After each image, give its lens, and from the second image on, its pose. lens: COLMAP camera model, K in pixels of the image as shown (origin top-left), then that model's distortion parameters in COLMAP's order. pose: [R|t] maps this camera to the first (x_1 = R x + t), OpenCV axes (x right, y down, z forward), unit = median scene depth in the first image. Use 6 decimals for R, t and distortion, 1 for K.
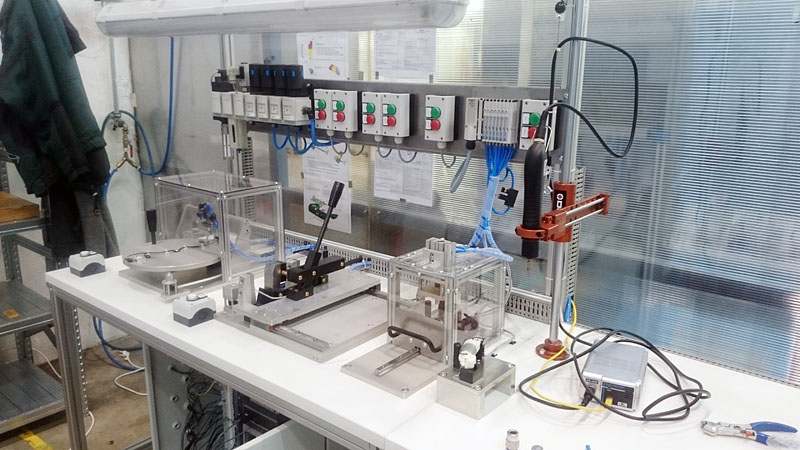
lens RADIAL K [[642.8, 0, 400.0], [0, 642.8, 225.0], [0, 0, 1]] dist [0.003344, 0.001498]
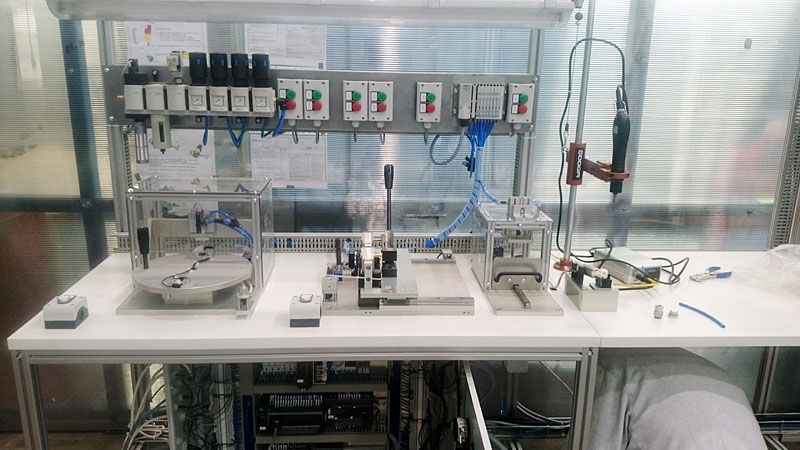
lens RADIAL K [[661.4, 0, 400.0], [0, 661.4, 225.0], [0, 0, 1]] dist [0.012965, -0.003396]
pose [[0.737699, -0.167265, 0.654082, -0.700755], [0.152806, 0.985048, 0.079561, -0.044837], [-0.657610, 0.041255, 0.752228, 0.129822]]
